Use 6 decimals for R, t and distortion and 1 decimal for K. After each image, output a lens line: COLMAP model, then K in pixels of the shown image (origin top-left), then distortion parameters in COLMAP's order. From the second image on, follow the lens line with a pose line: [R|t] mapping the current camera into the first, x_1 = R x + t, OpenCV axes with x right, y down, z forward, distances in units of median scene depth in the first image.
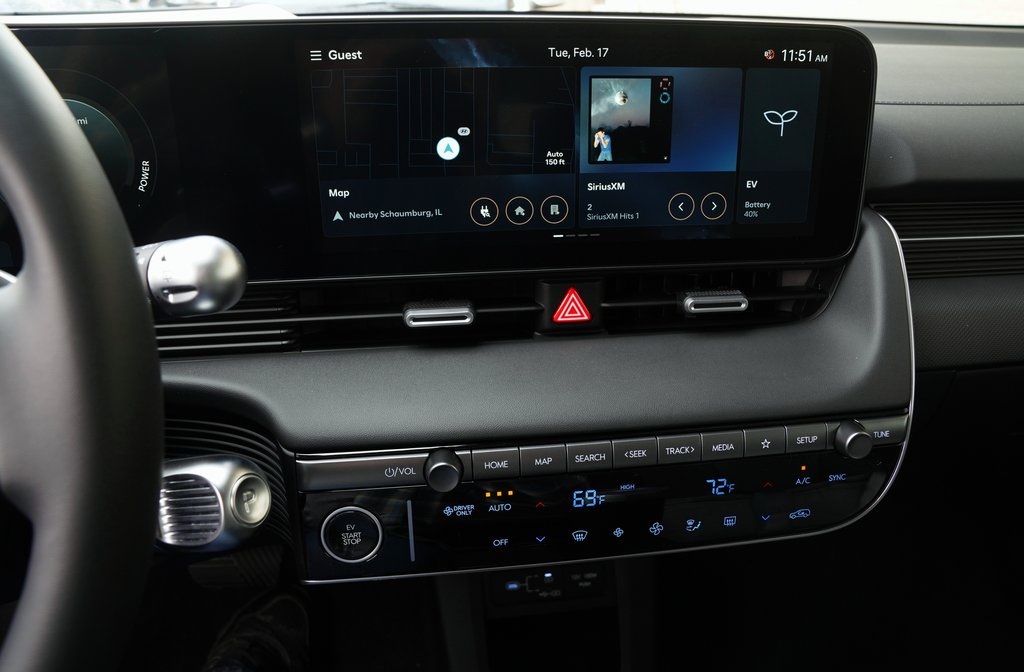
lens RADIAL K [[712.8, 0, 512.0], [0, 712.8, 336.0], [0, 0, 1]] dist [-0.099531, 0.006324]
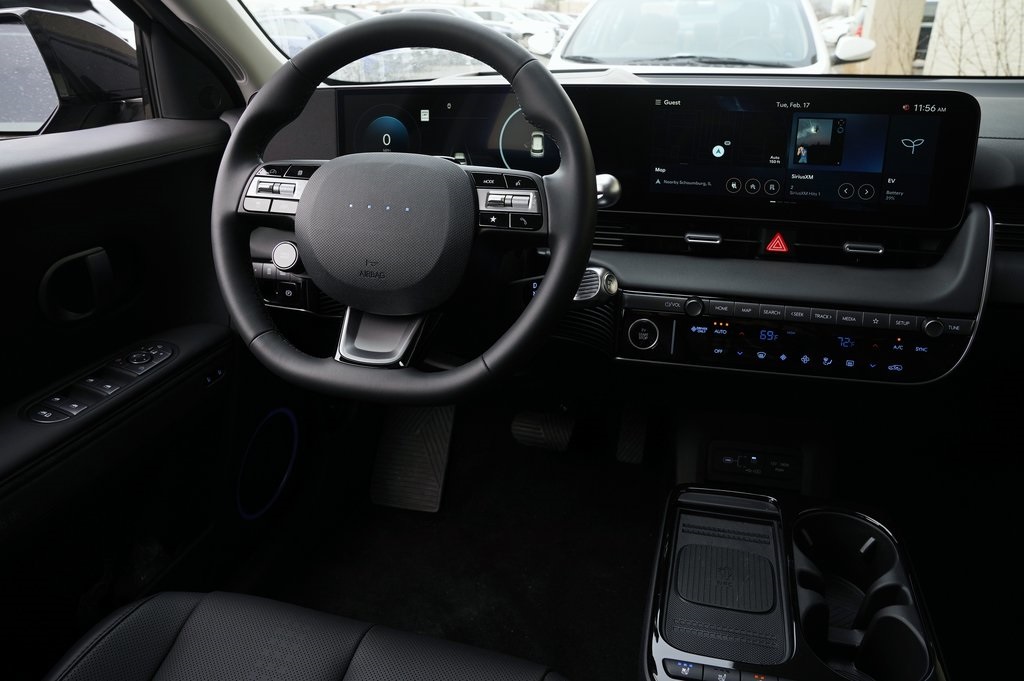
lens RADIAL K [[706.4, 0, 512.0], [0, 706.4, 340.5], [0, 0, 1]] dist [-0.121958, 0.081434]
pose [[0.920290, 0.132163, -0.368237, 0.158250], [-0.150569, 0.988364, -0.021566, 0.374897], [0.361102, 0.075292, 0.929482, -0.940857]]
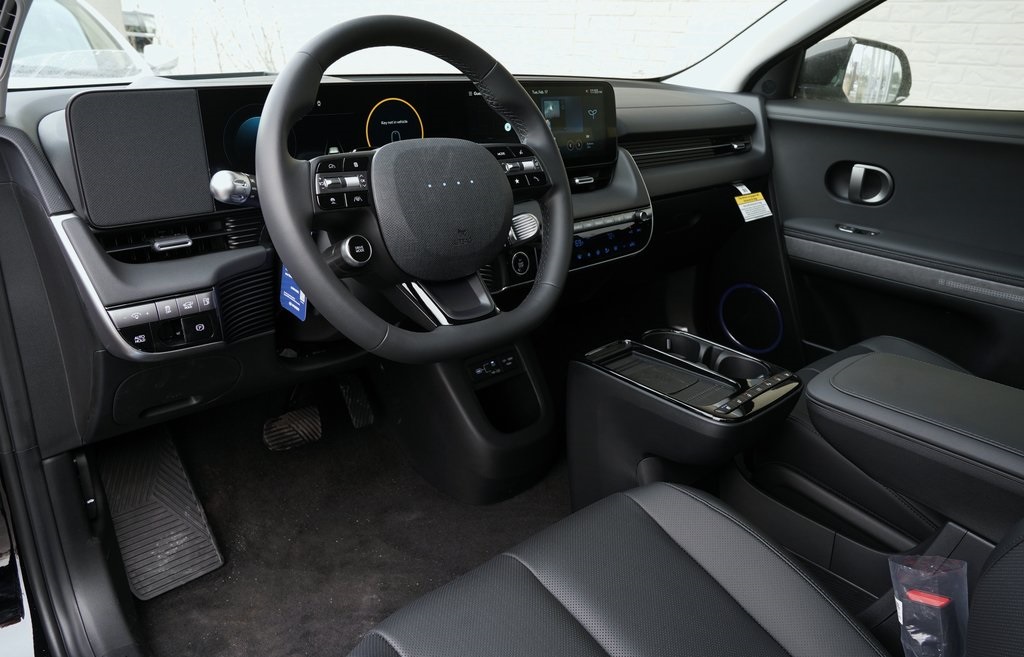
lens RADIAL K [[720.9, 0, 512.0], [0, 720.9, 328.5], [0, 0, 1]] dist [-0.108592, 0.075420]
pose [[0.816267, -0.196545, 0.543211, -1.697603], [0.239595, 0.970833, -0.008765, 0.508465], [-0.525645, 0.137306, 0.839550, -1.199218]]
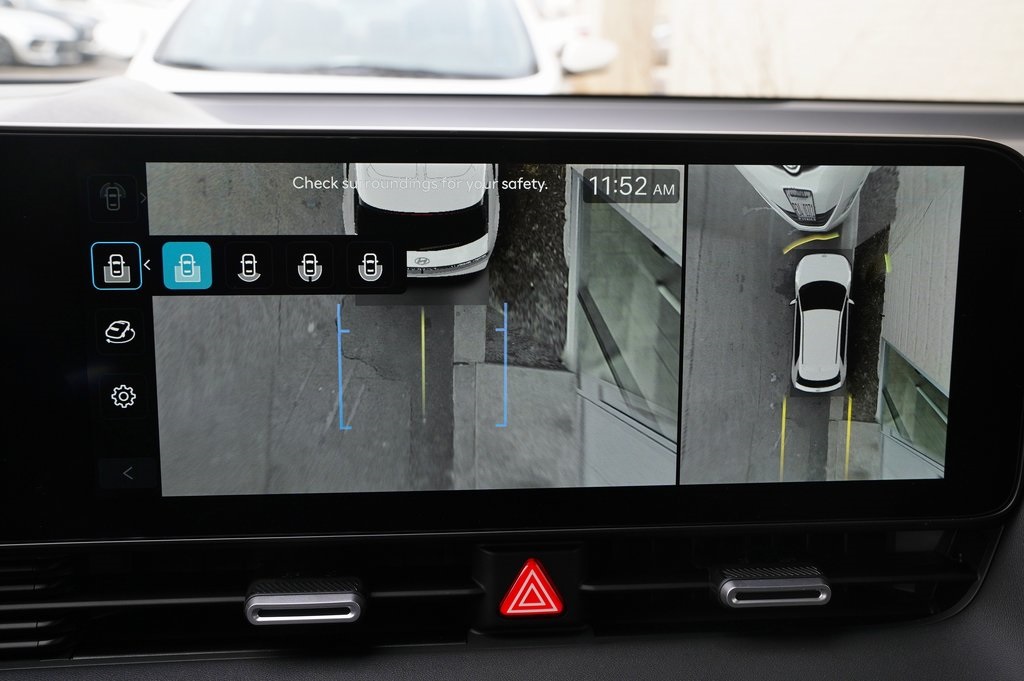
lens RADIAL K [[1035.8, 0, 507.6], [0, 1035.8, 342.8], [0, 0, 1]] dist [0.007291, -0.000667]
pose [[0.999308, 0.018395, -0.032329, 0.097205], [-0.023934, 0.983316, -0.180324, -0.096729], [0.028473, 0.180973, 0.983076, 0.112642]]
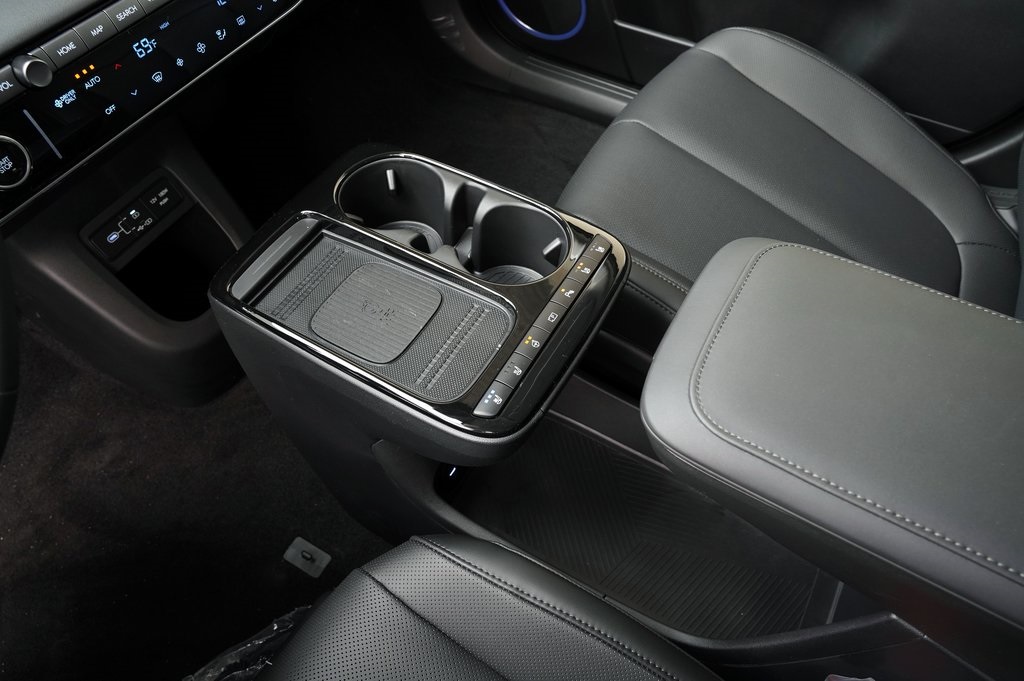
lens RADIAL K [[706.4, 0, 512.0], [0, 706.4, 340.5], [0, 0, 1]] dist [-0.121958, 0.081434]
pose [[0.604962, -0.651512, 0.457770, -0.397164], [0.366782, 0.738290, 0.566038, 0.164874], [-0.706747, -0.174530, 0.685600, -0.417529]]
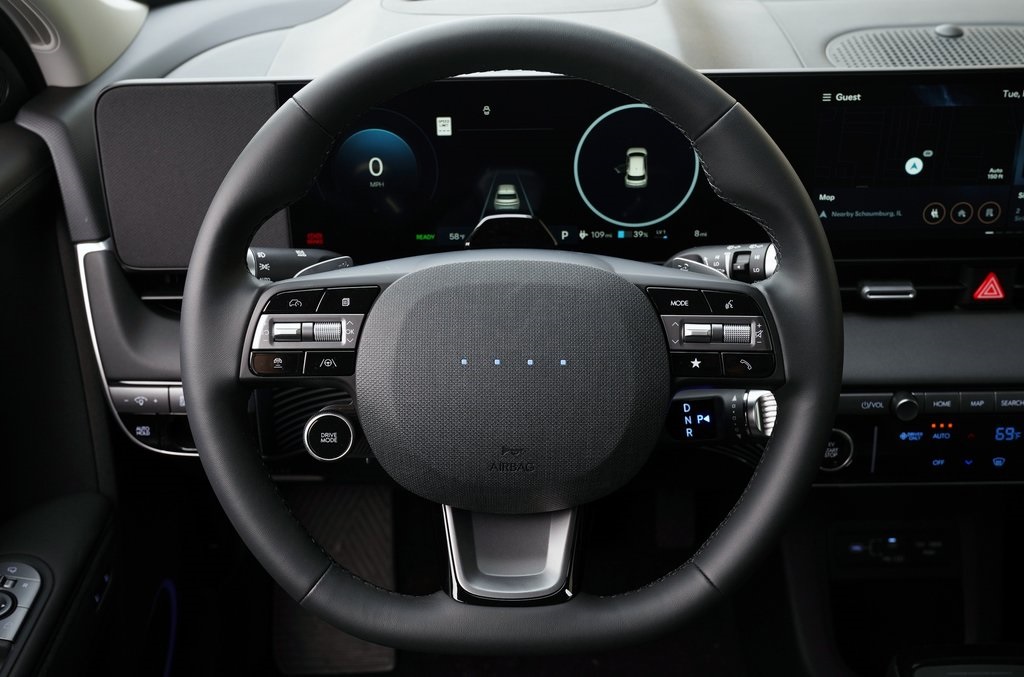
lens RADIAL K [[1122.2, 0, 528.9], [0, 1122.2, 360.6], [0, 0, 1]] dist [-0.008003, 0.135895]
pose [[0.992954, 0.045085, -0.109588, -0.546353], [-0.037303, 0.996702, 0.072060, -0.026936], [0.112476, -0.067464, 0.991362, -1.161848]]
